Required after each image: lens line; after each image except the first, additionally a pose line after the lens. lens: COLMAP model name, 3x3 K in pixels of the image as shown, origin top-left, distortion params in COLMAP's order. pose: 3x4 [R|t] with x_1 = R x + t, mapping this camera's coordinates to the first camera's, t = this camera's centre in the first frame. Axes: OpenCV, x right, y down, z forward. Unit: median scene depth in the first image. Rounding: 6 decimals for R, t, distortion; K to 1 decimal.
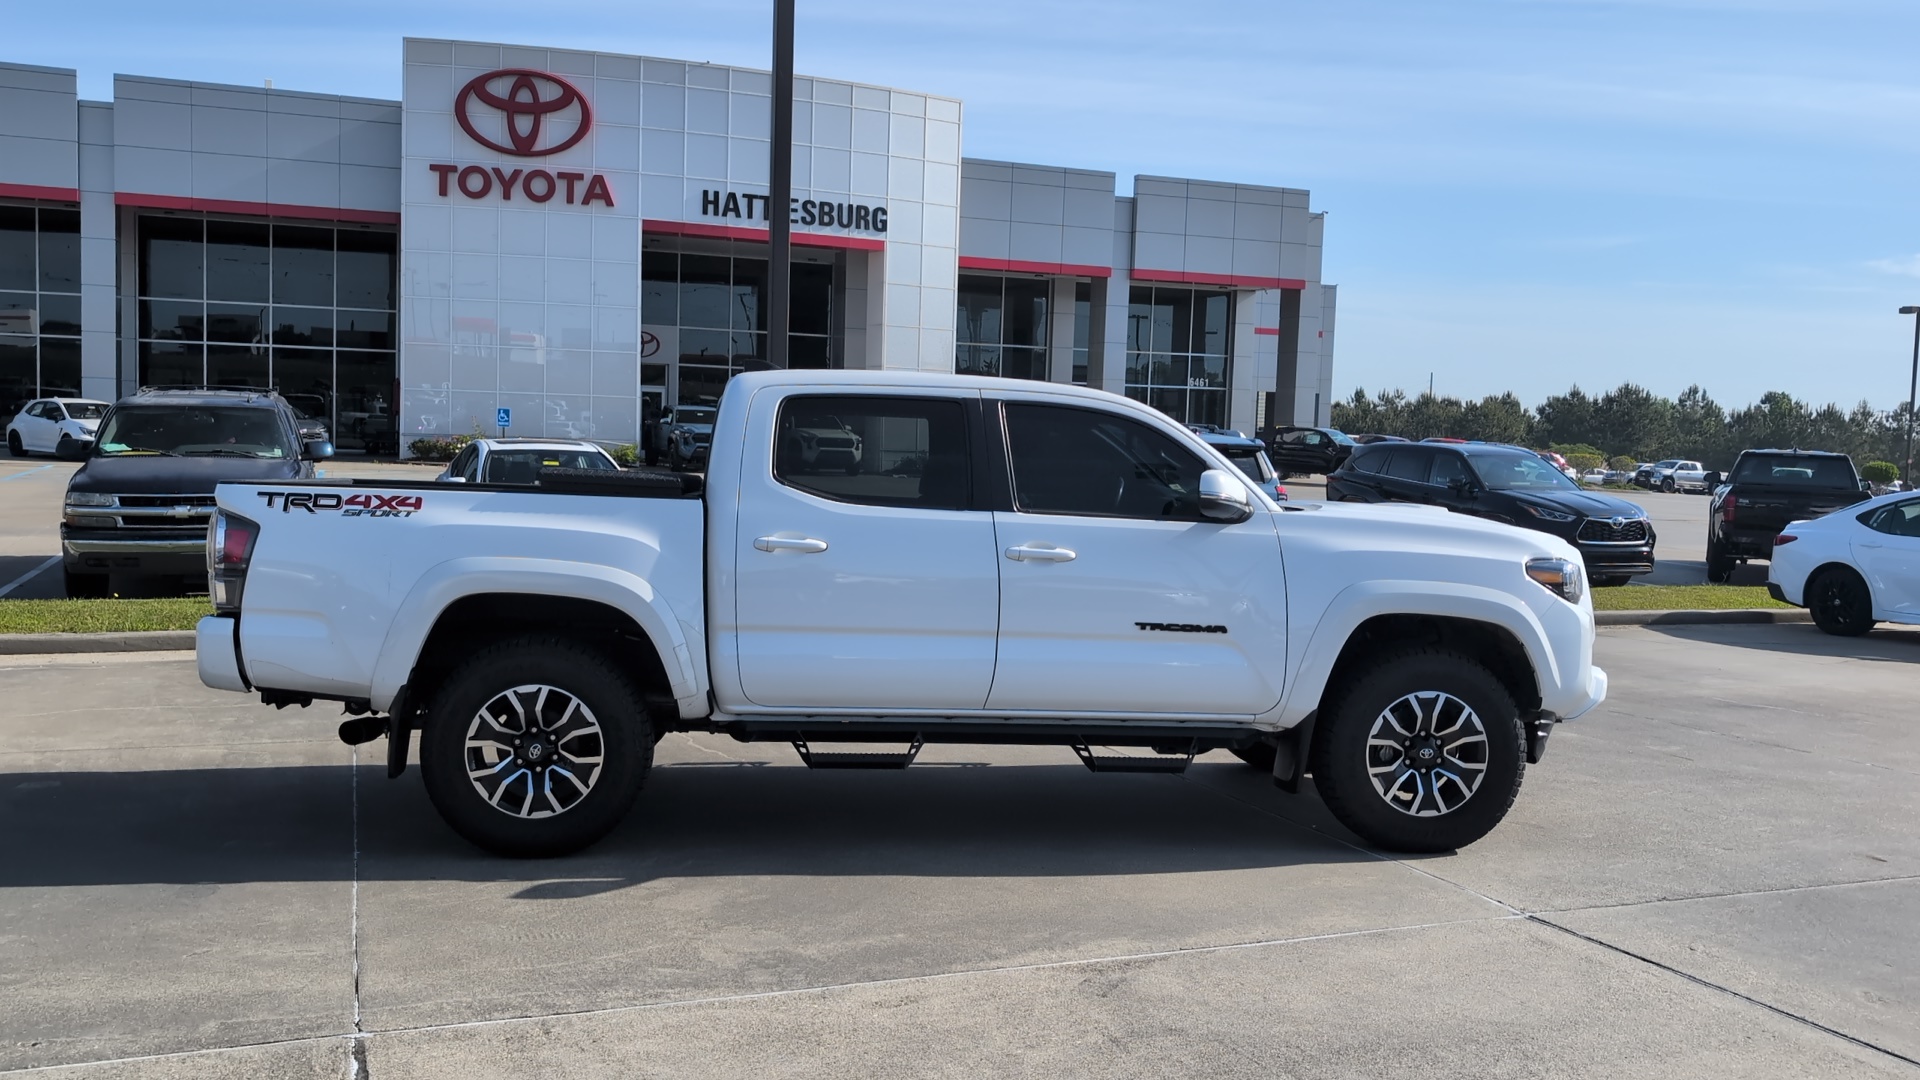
lens RADIAL K [[1621.5, 0, 966.6], [0, 1621.5, 551.0], [0, 0, 1]] dist [0.015514, -0.012116]
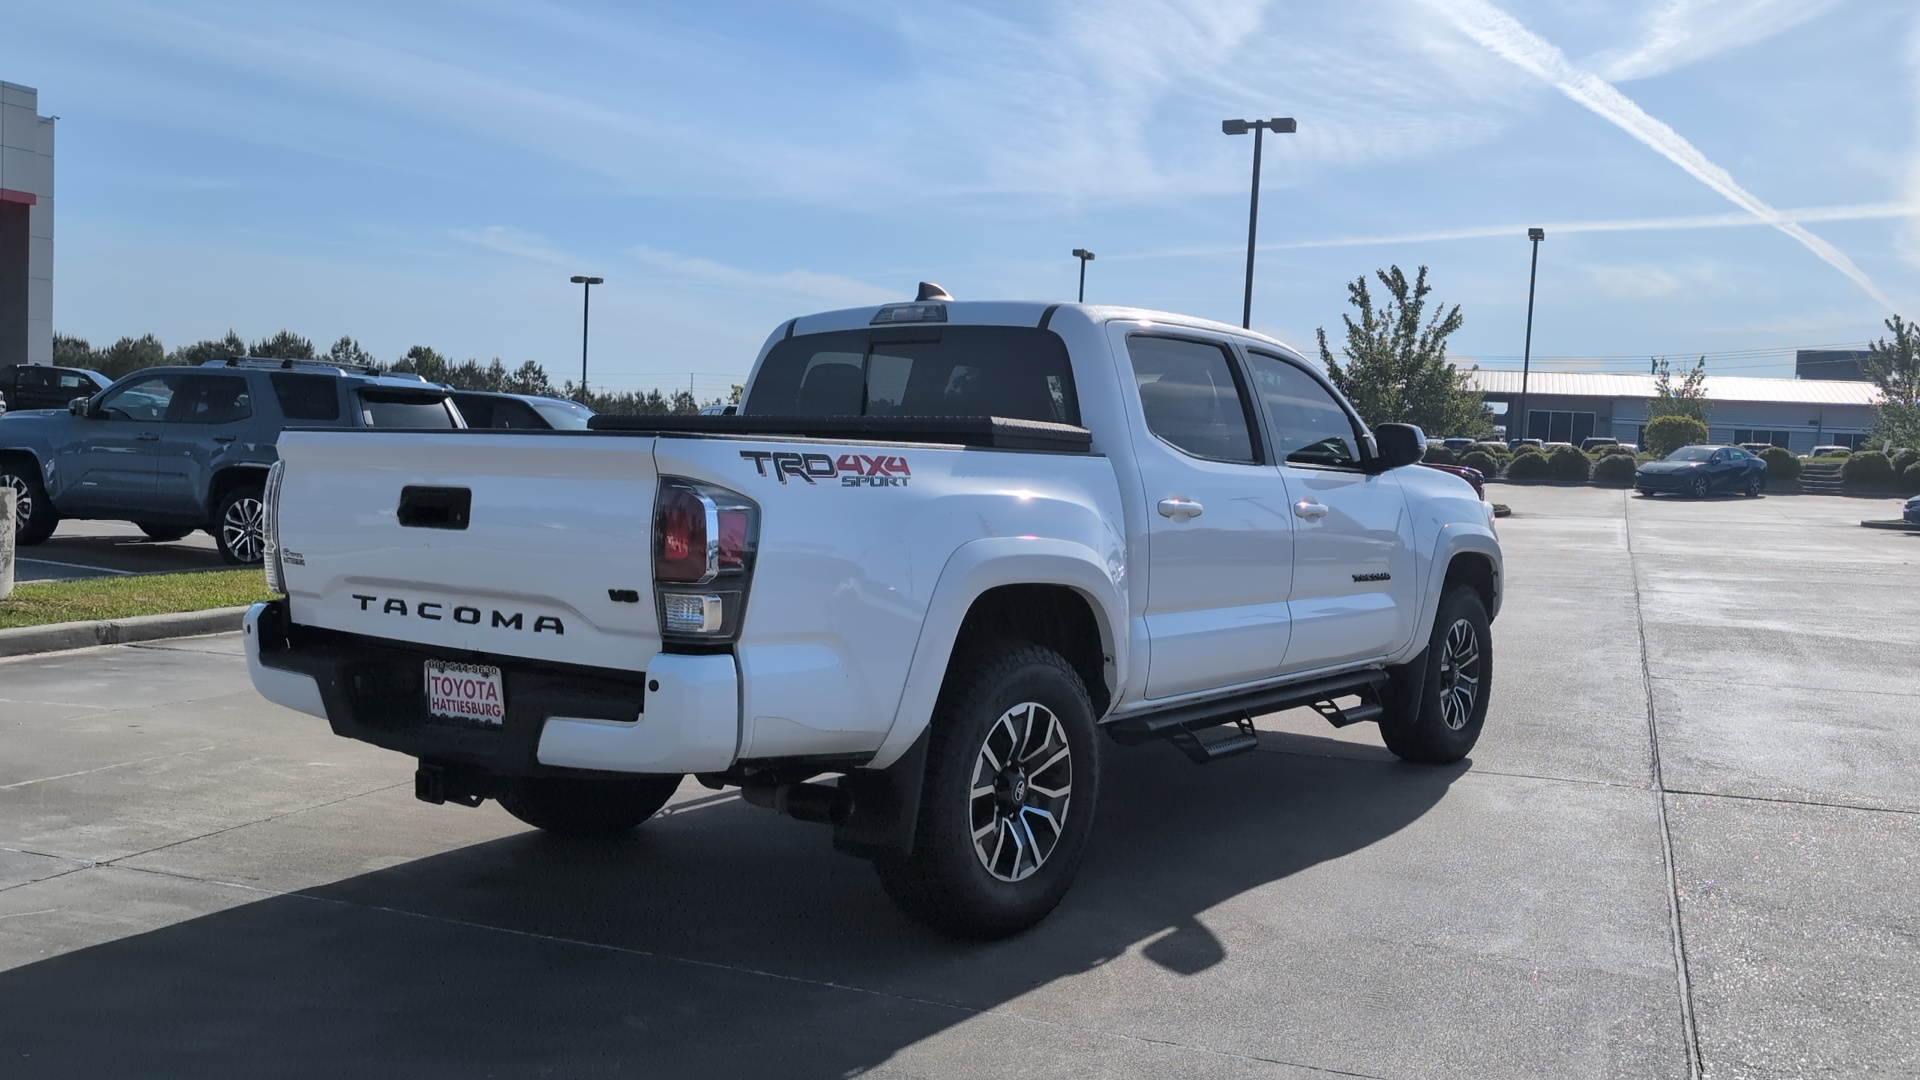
lens RADIAL K [[1616.7, 0, 968.4], [0, 1616.7, 556.6], [0, 0, 1]] dist [0.070742, -0.109848]
pose [[0.686433, -0.055173, 0.725097, -0.225303], [0.030709, 0.998427, 0.046899, -0.006067], [-0.726544, -0.009926, 0.687048, 0.136583]]
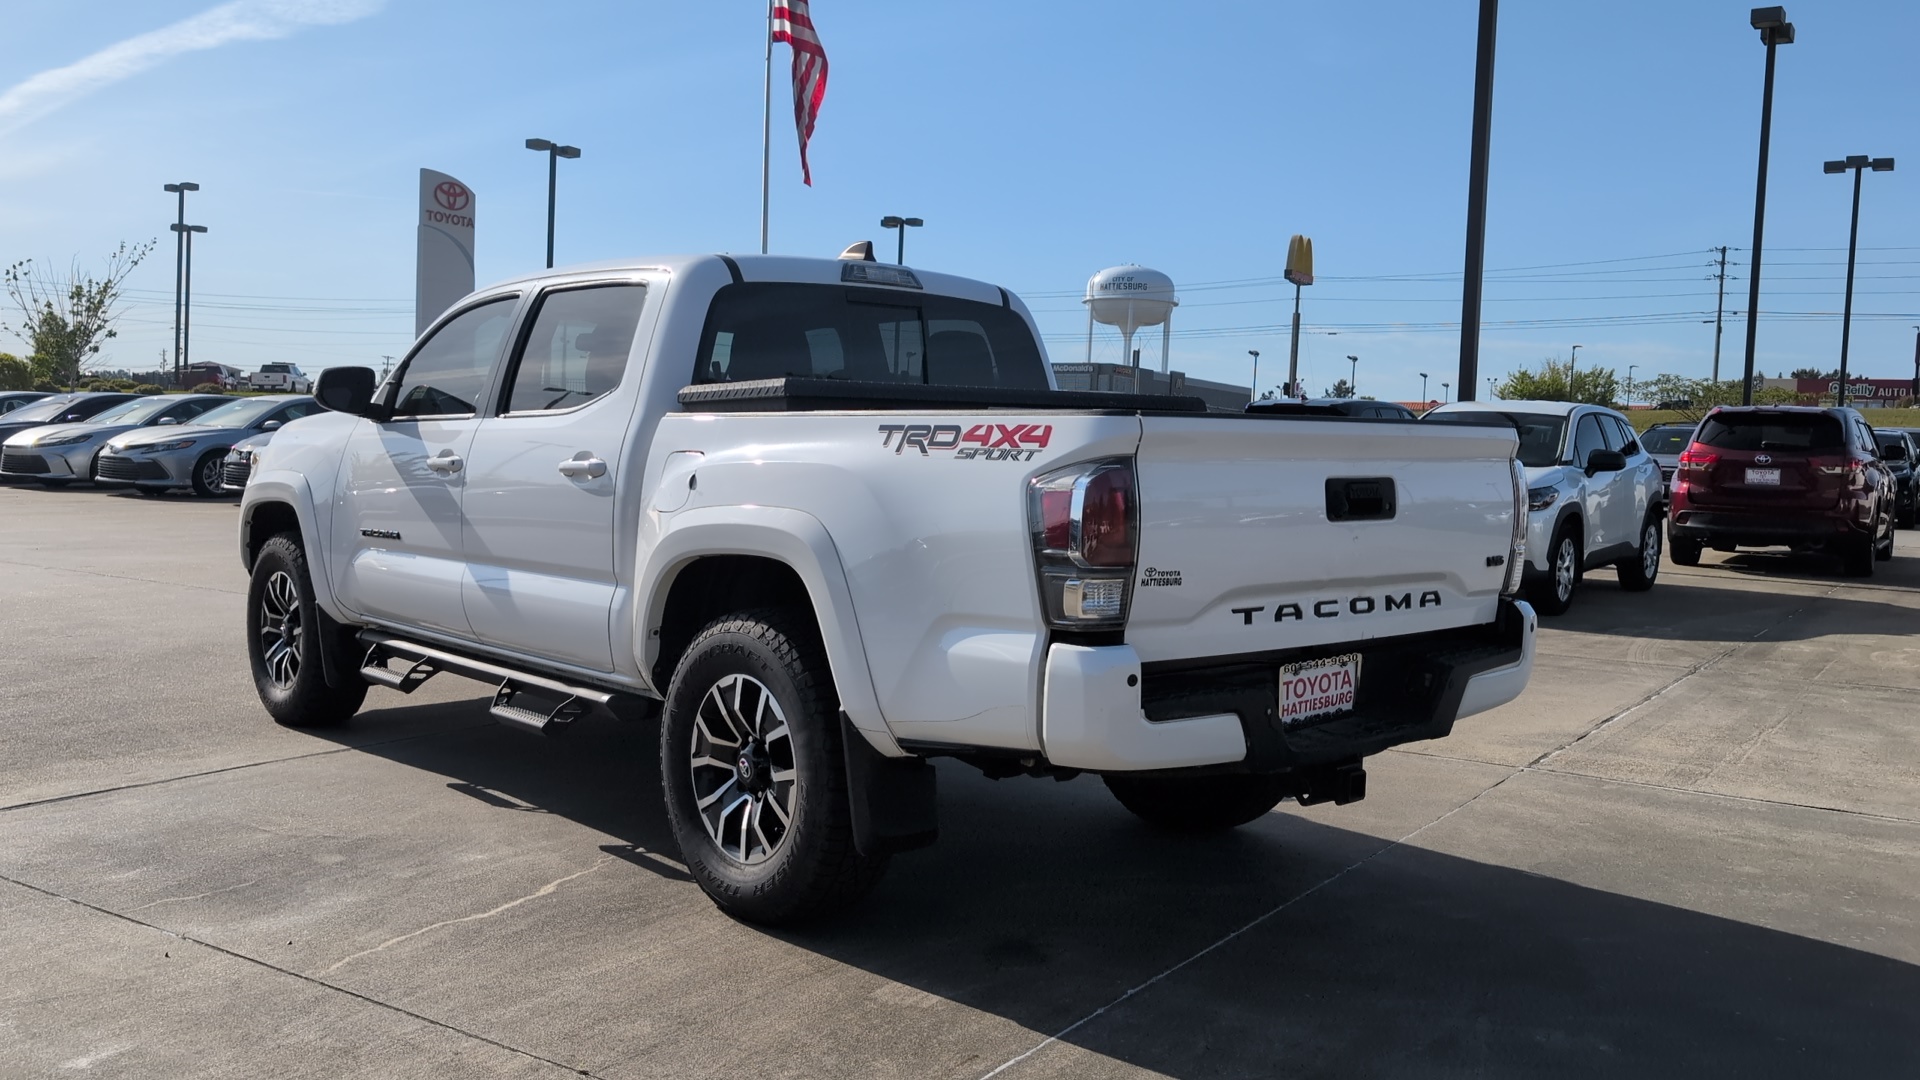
lens RADIAL K [[1621.5, 0, 966.6], [0, 1621.5, 551.0], [0, 0, 1]] dist [0.015514, -0.012116]
pose [[-0.570915, -0.101051, 0.814767, -0.254402], [0.001830, 0.992237, 0.124344, -0.021600], [-0.821007, 0.072480, -0.566298, 0.446917]]
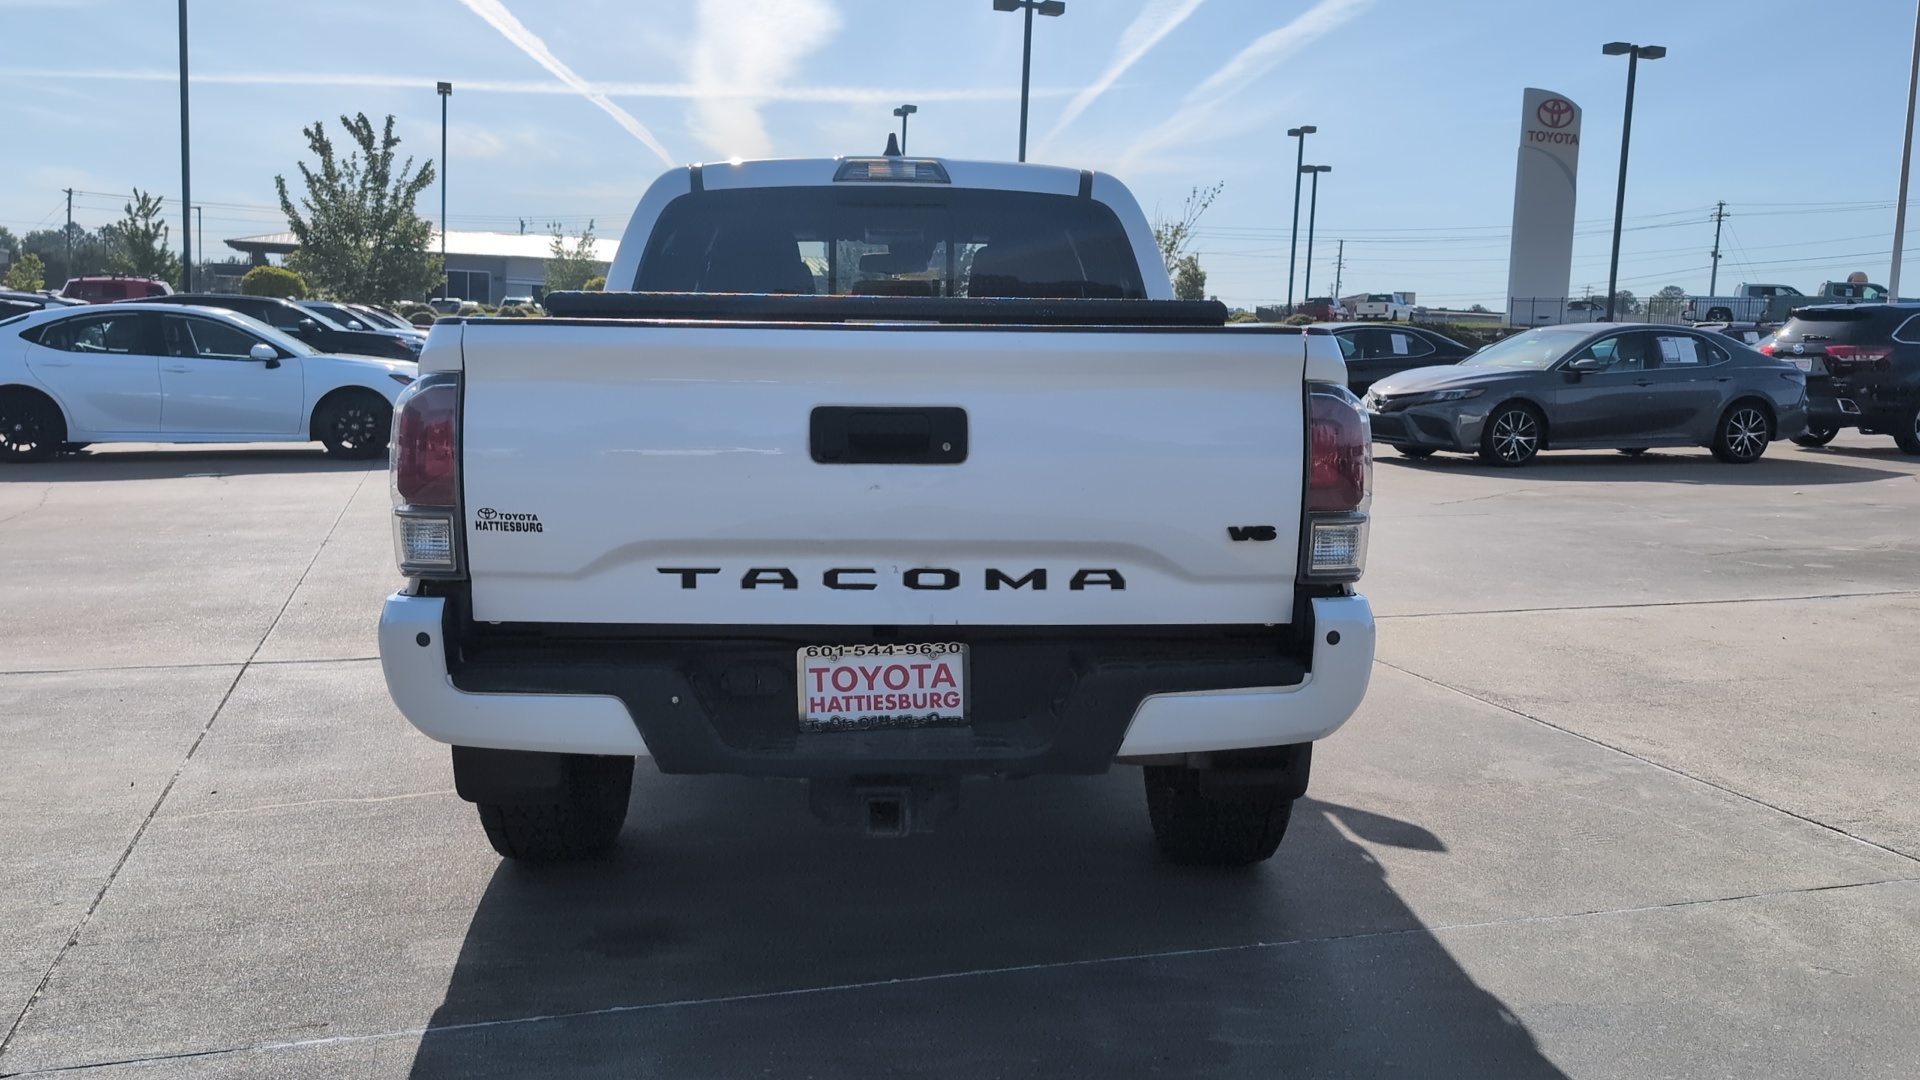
lens RADIAL K [[1621.5, 0, 966.6], [0, 1621.5, 551.0], [0, 0, 1]] dist [0.015514, -0.012116]
pose [[0.075106, -0.156658, 0.984793, -0.264479], [0.038811, 0.987293, 0.154096, -0.015721], [-0.996420, 0.026648, 0.080232, 0.291820]]
